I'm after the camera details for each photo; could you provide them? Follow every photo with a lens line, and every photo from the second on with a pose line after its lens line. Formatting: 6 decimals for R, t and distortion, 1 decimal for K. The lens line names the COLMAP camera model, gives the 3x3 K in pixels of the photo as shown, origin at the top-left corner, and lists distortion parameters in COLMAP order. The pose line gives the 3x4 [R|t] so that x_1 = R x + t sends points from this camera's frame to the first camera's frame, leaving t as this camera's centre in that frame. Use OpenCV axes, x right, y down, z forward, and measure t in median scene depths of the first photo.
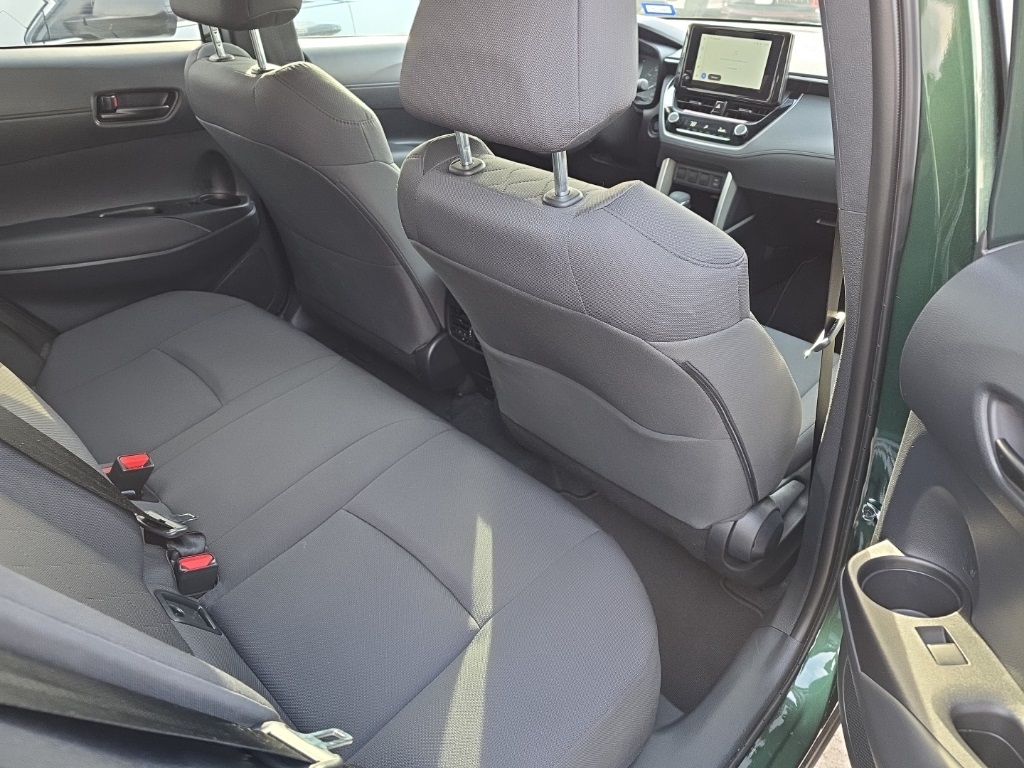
lens RADIAL K [[690.4, 0, 516.4], [0, 690.4, 383.4], [0, 0, 1]] dist [0.005367, 0.000223]
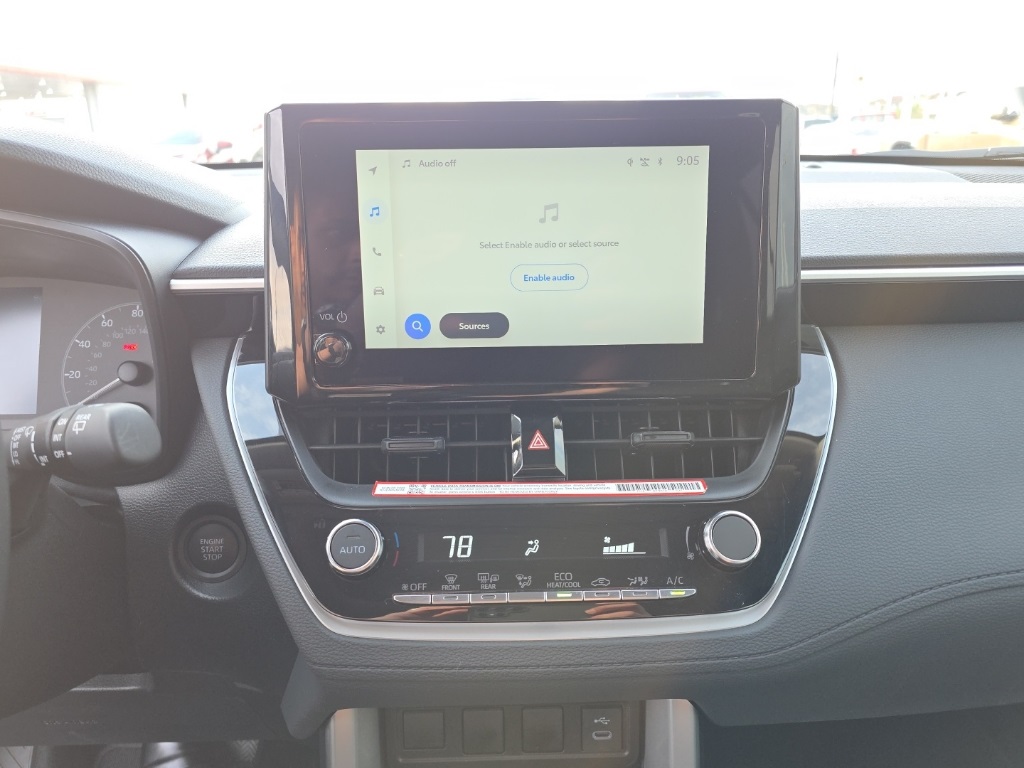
lens RADIAL K [[721.0, 0, 485.7], [0, 721.0, 384.3], [0, 0, 1]] dist [0.033157, -0.029786]
pose [[0.702869, -0.237631, 0.670452, 0.130800], [0.403236, 0.909577, -0.100348, -0.398047], [-0.585982, 0.340882, 0.735136, 0.829919]]
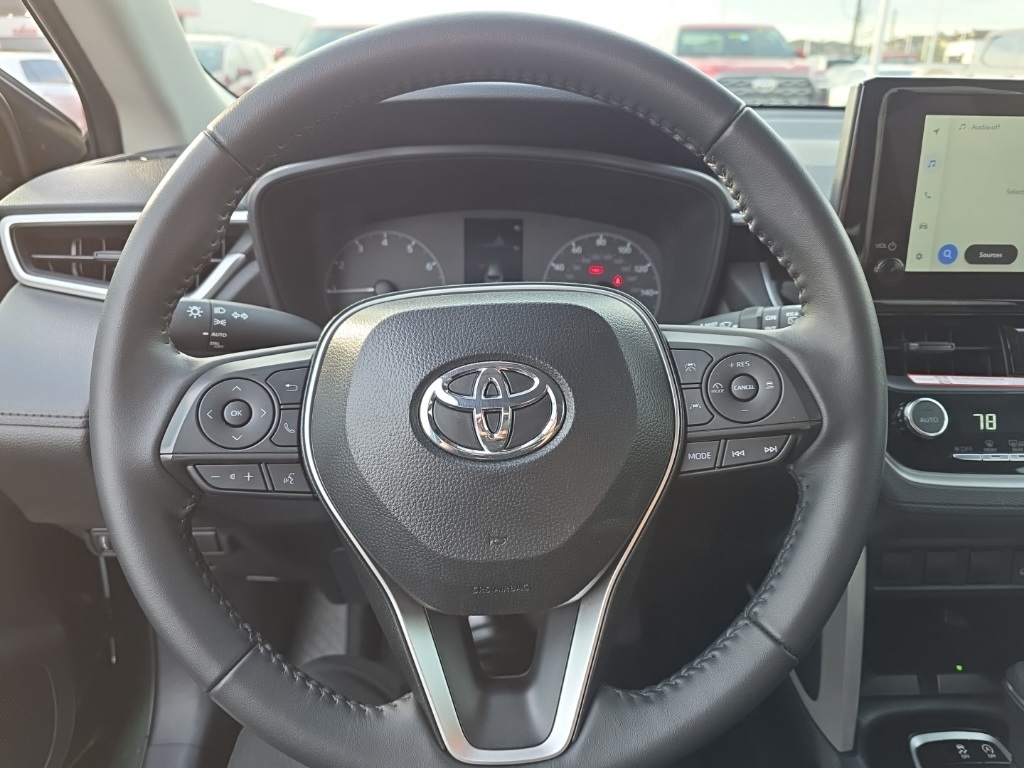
lens RADIAL K [[721.0, 0, 513.4], [0, 721.0, 381.0], [0, 0, 1]] dist [0.033157, -0.029786]
pose [[0.692862, -0.276895, 0.665787, -0.059699], [0.388883, 0.921033, -0.021649, -0.460468], [-0.607217, 0.273913, 0.745828, 0.903590]]
